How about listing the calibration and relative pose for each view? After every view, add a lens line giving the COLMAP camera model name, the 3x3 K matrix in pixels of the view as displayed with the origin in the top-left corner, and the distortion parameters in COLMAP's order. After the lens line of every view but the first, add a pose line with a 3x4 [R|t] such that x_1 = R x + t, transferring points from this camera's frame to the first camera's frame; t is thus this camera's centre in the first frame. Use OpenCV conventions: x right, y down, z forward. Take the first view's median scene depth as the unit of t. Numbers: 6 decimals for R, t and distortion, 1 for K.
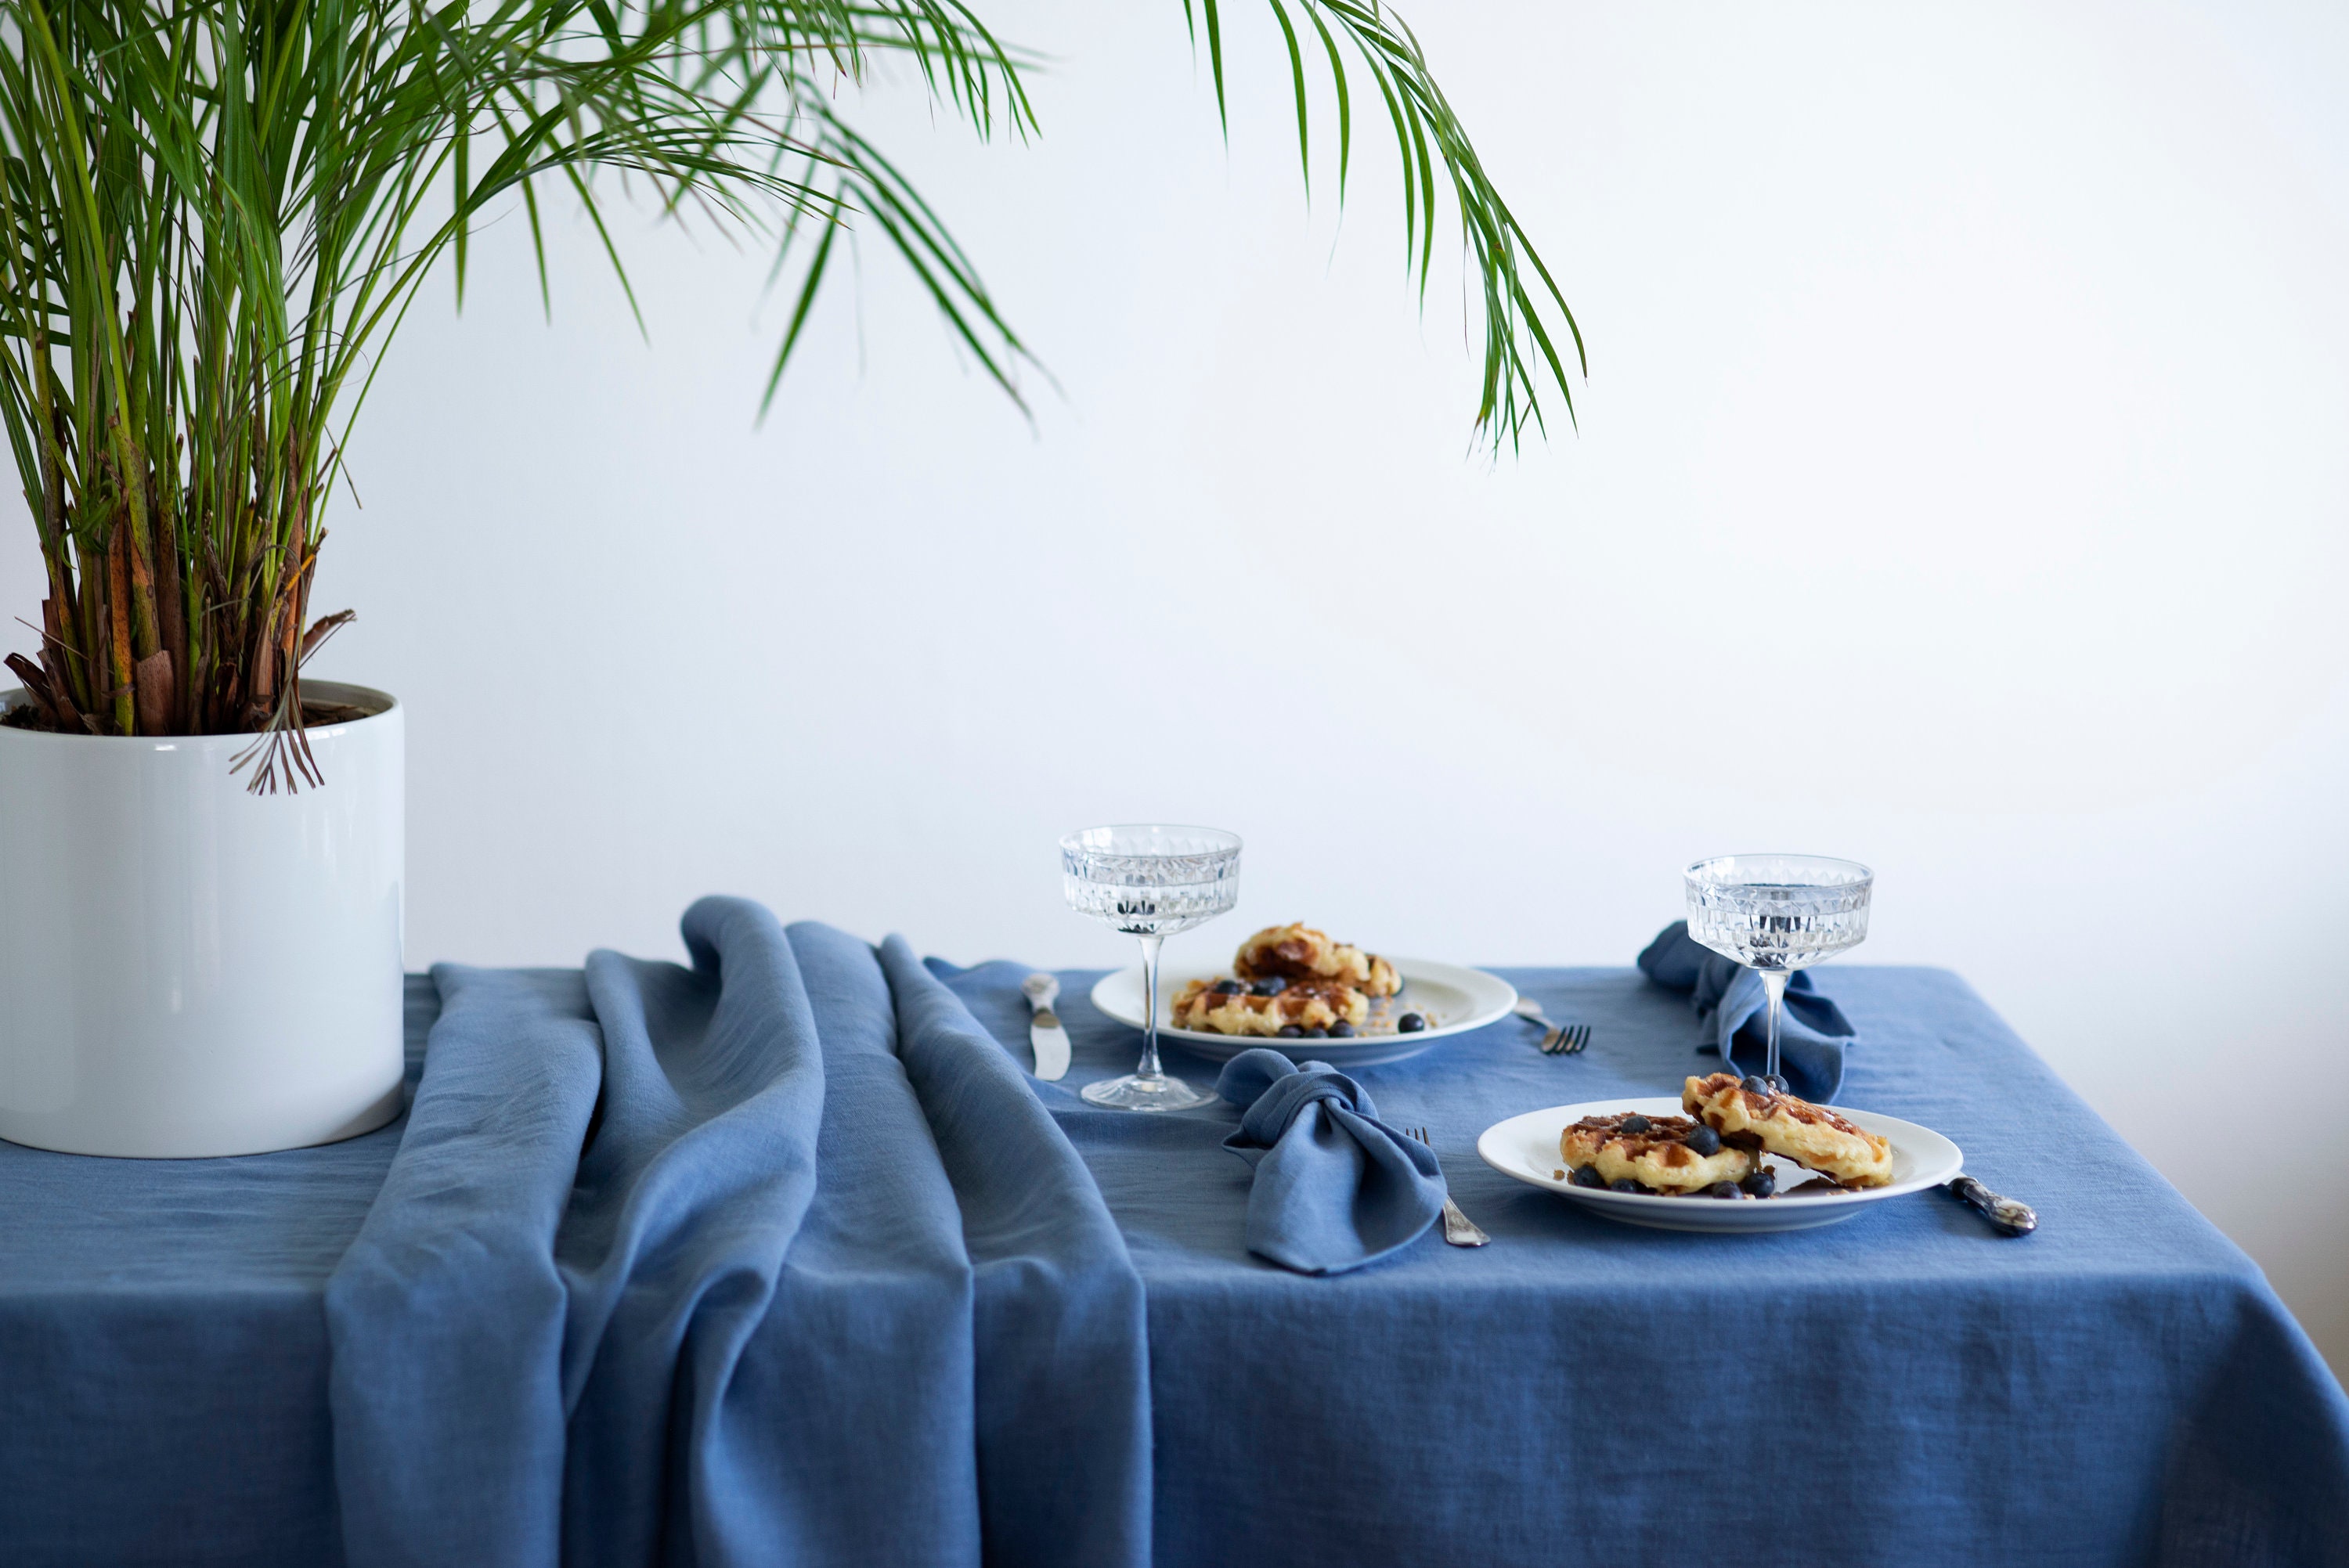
lens RADIAL K [[5437.8, 0, 1174.5], [0, 5437.8, 784.0], [0, 0, 1]] dist [-0.071988, -0.532350]
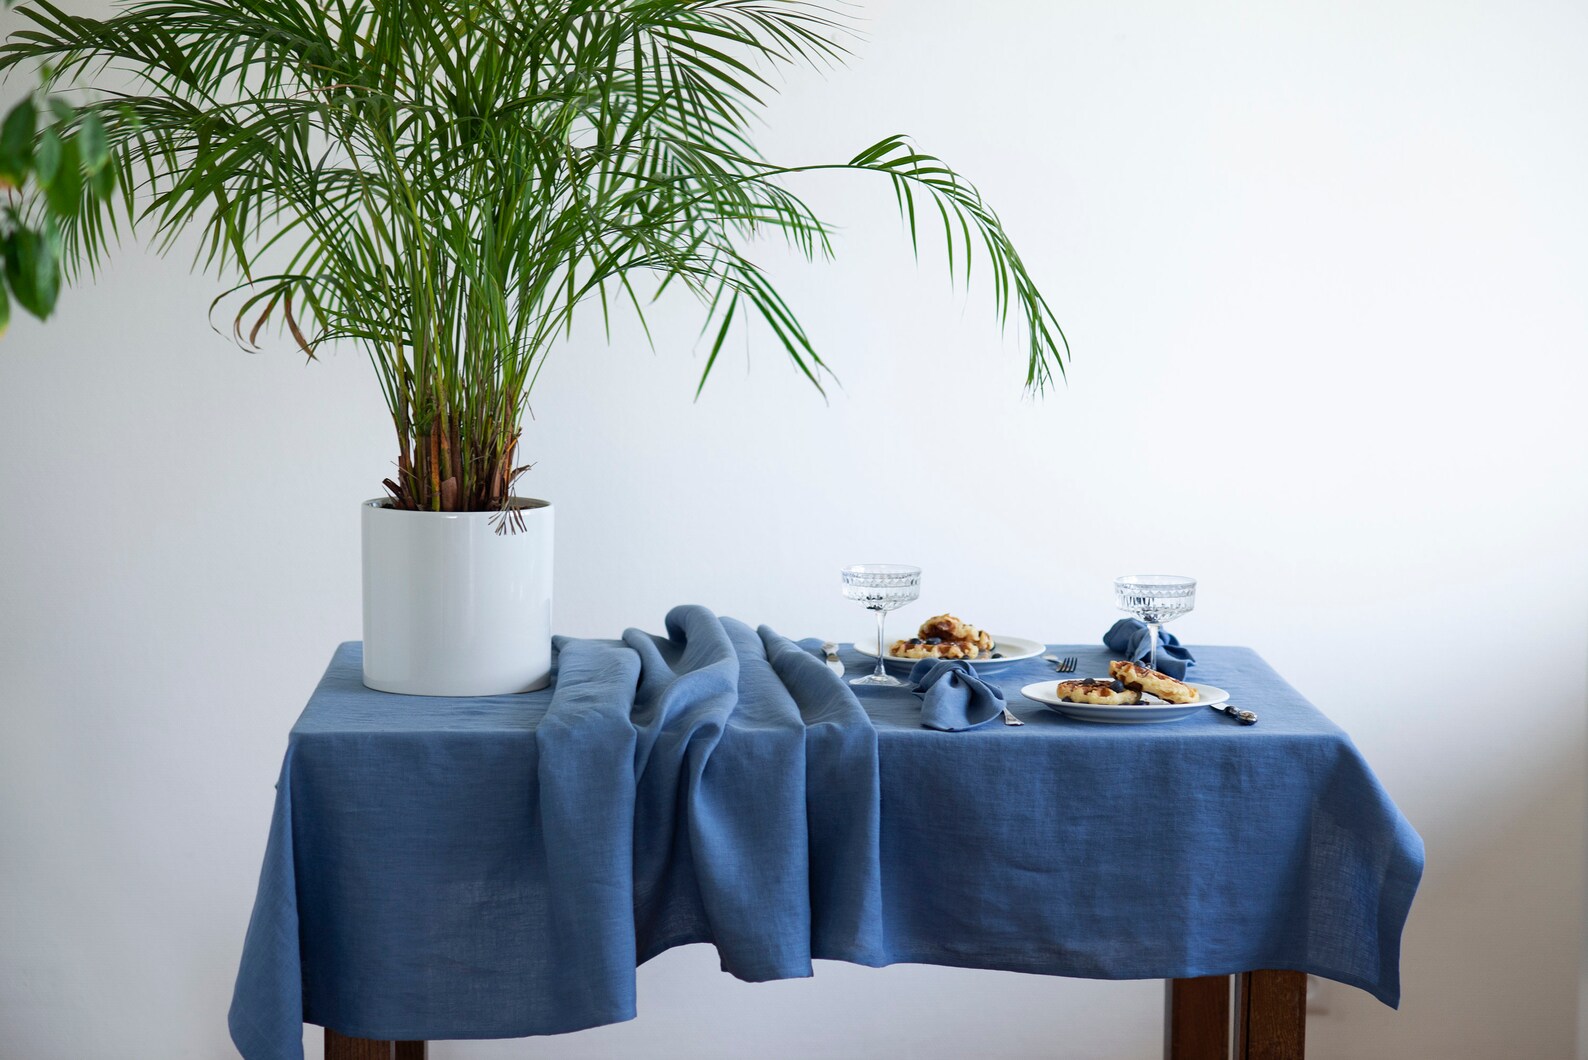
lens RADIAL K [[3676.5, 0, 794.0], [0, 3676.5, 530.0], [0, 0, 1]] dist [-0.071988, -0.532350]
pose [[0.999581, 0.009483, -0.027340, 0.001155], [-0.011017, 0.998340, -0.056524, 0.093082], [0.026759, 0.056802, 0.998027, -0.608886]]
